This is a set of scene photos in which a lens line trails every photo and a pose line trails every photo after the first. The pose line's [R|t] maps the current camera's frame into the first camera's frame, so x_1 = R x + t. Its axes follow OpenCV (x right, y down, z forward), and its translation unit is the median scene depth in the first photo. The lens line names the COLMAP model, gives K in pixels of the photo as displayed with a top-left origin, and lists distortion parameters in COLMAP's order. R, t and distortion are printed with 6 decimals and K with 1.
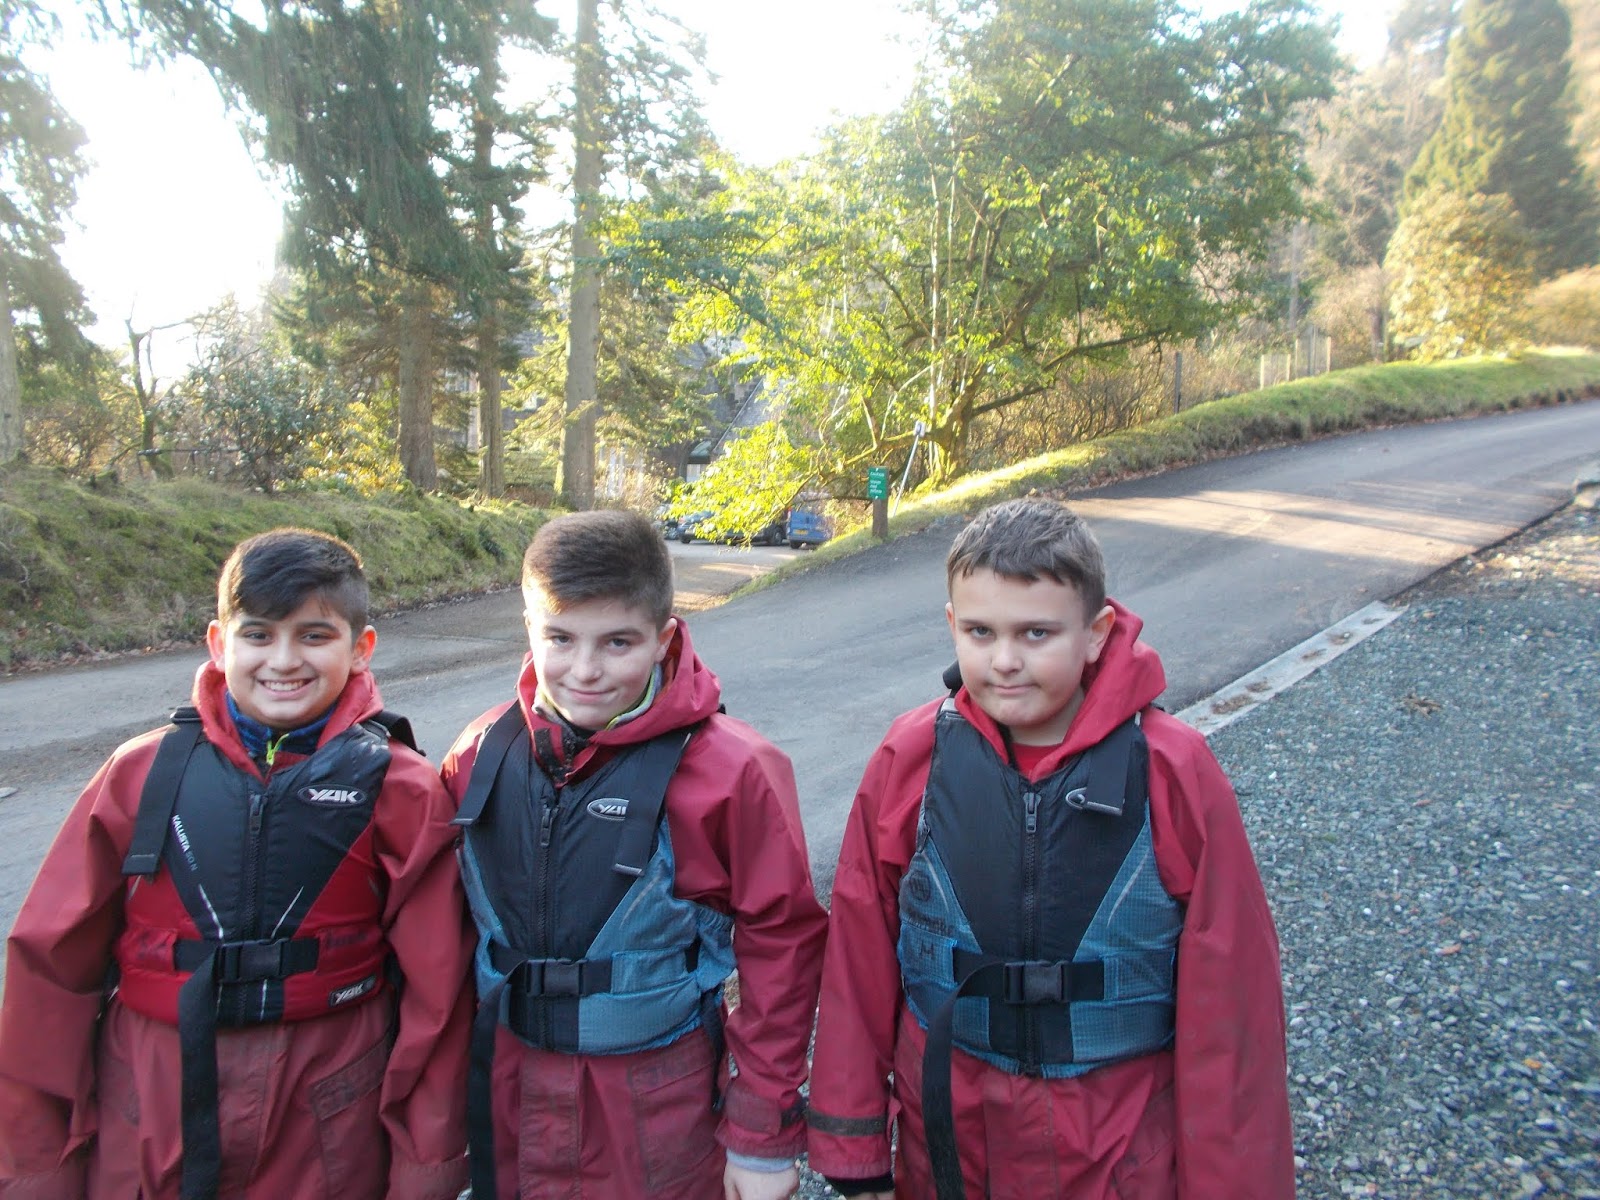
lens RADIAL K [[1212.9, 0, 800.0], [0, 1212.9, 600.0], [0, 0, 1]] dist [0.025221, -0.042956]
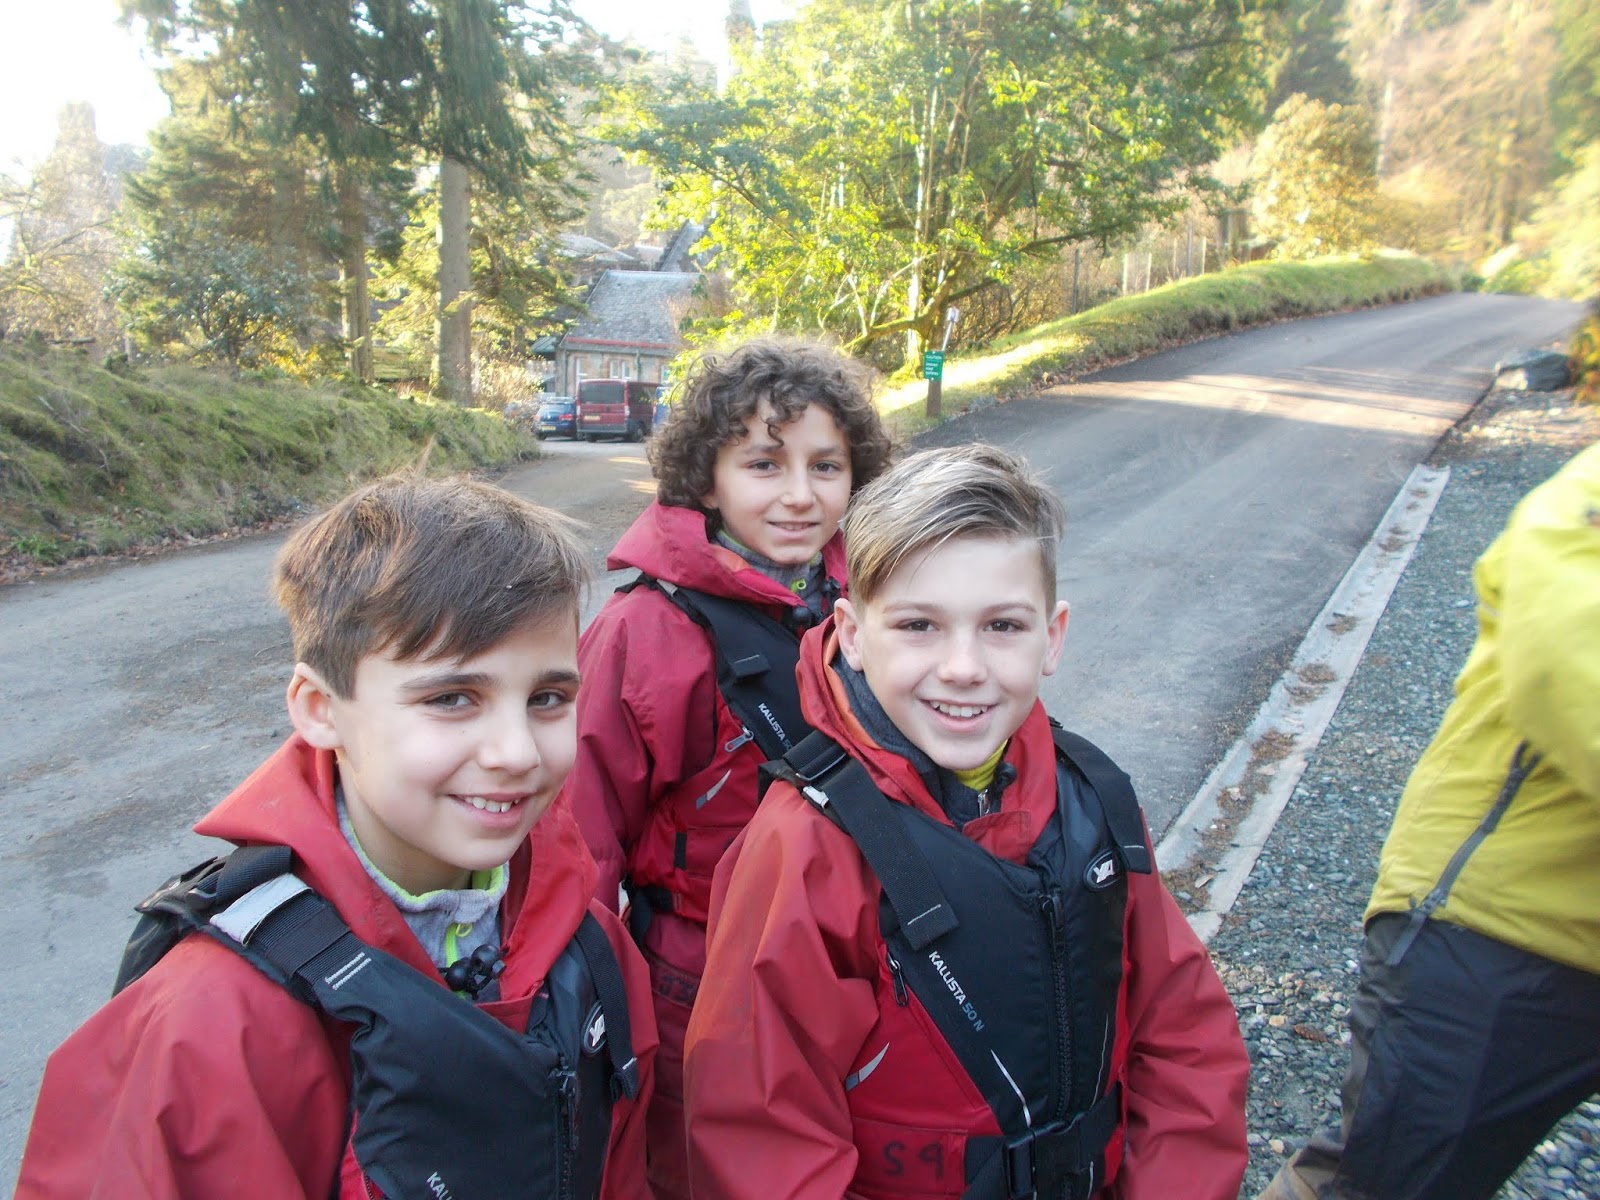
lens RADIAL K [[1192.8, 0, 800.0], [0, 1192.8, 600.0], [0, 0, 1]] dist [0.030829, -0.048091]
pose [[0.987499, -0.029942, 0.154757, -0.098545], [0.016672, 0.996126, 0.086341, 0.007293], [-0.156743, -0.082682, 0.984172, -0.016107]]
